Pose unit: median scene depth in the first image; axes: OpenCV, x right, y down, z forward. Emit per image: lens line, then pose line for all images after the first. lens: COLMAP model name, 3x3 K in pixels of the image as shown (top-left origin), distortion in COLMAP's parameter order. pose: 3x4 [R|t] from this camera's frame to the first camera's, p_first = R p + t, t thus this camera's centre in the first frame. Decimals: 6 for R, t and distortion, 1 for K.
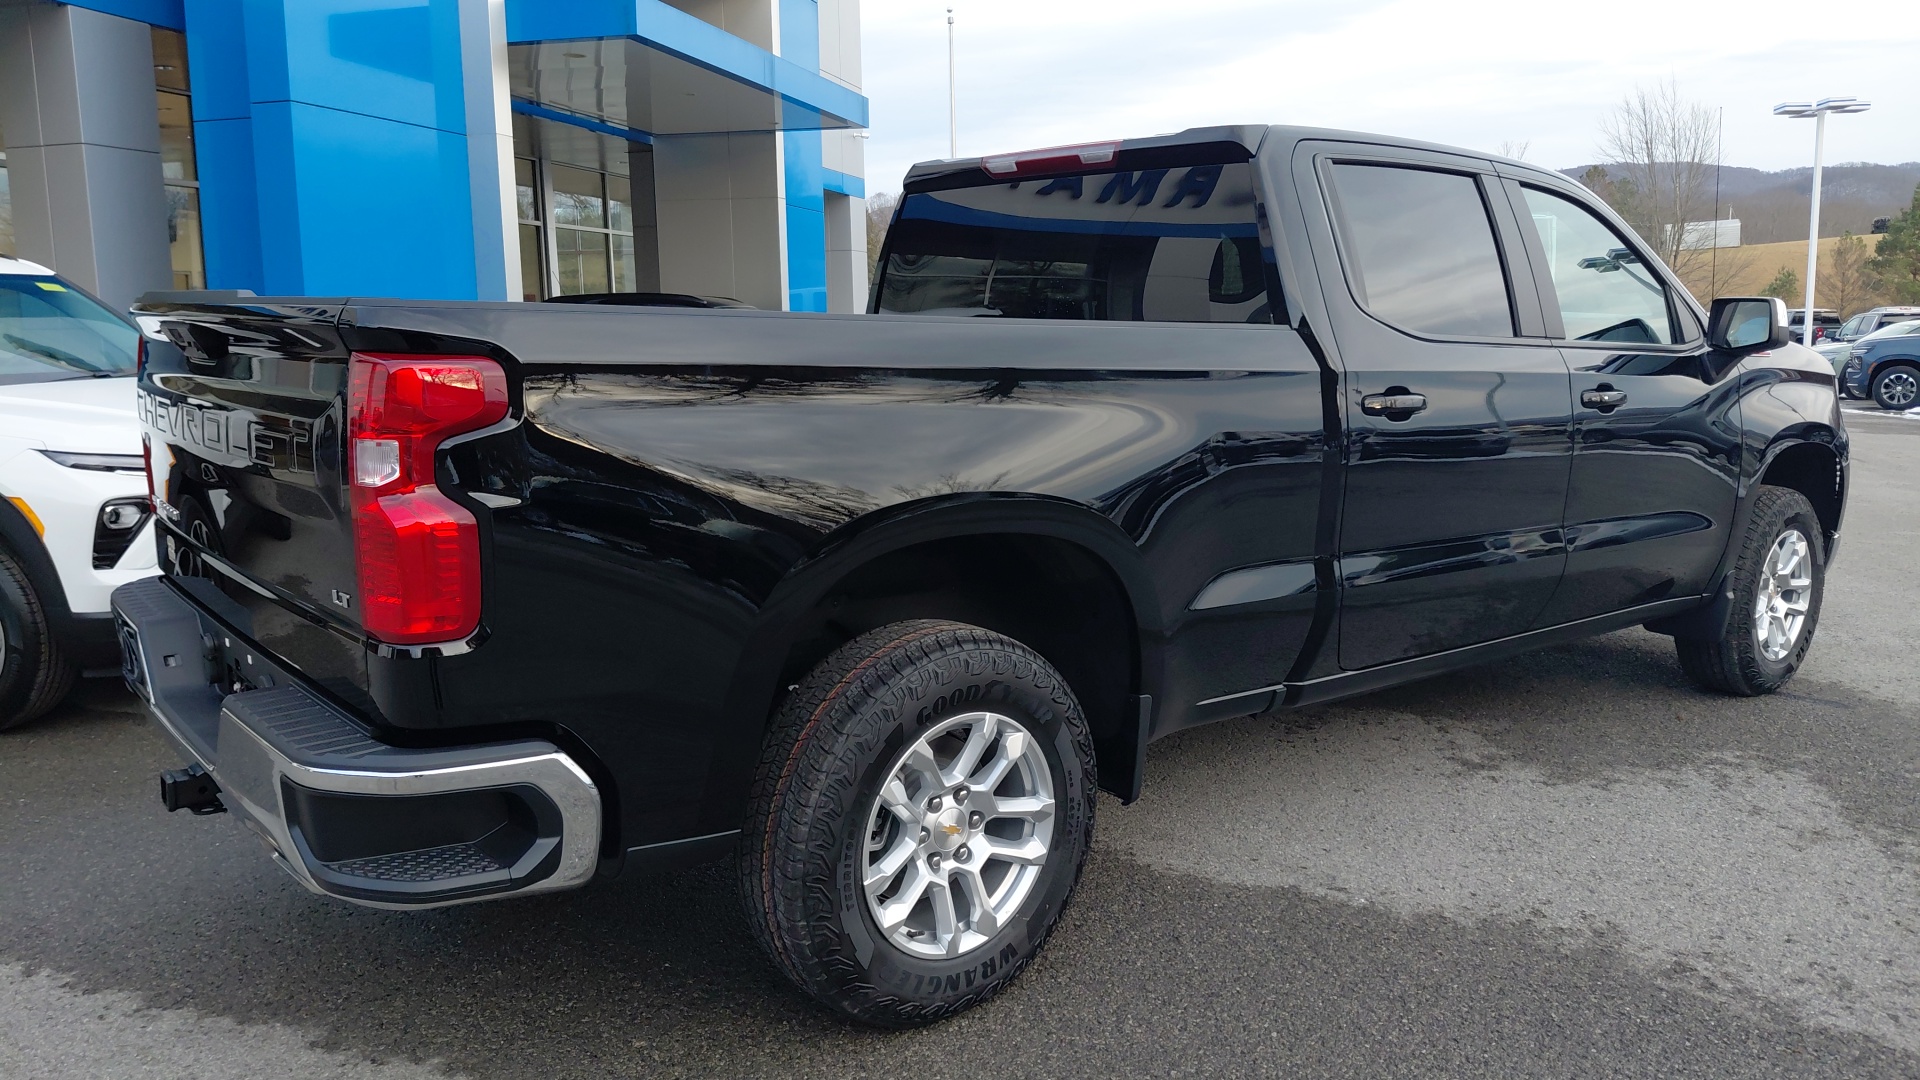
lens RADIAL K [[1425.2, 0, 960.0], [0, 1425.2, 540.0], [0, 0, 1]] dist [-0.026129, -0.005558]
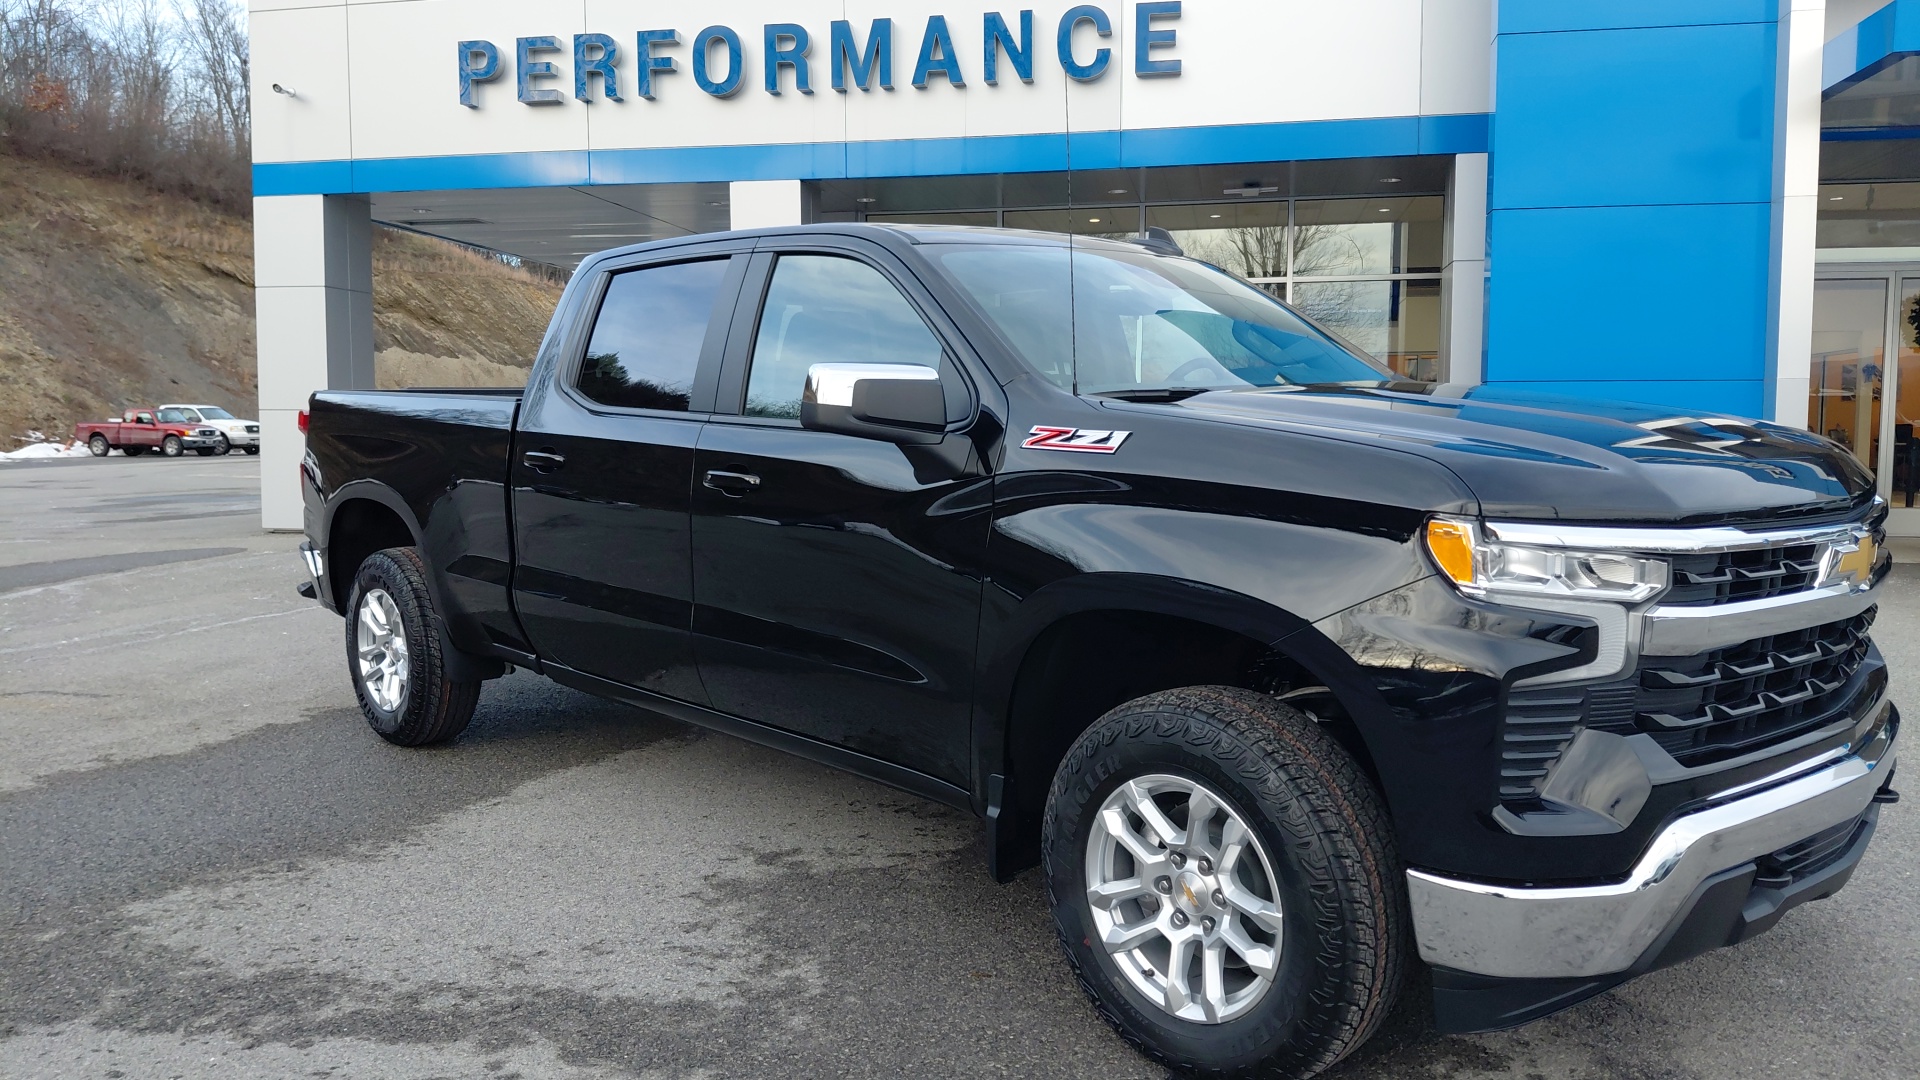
lens RADIAL K [[1411.6, 0, 962.2], [0, 1411.6, 505.8], [0, 0, 1]] dist [0.091765, -0.156169]
pose [[0.071792, 0.067238, -0.995151, 1.345599], [-0.142720, 0.988151, 0.056468, -0.154111], [0.987156, 0.137974, 0.080538, 1.034841]]
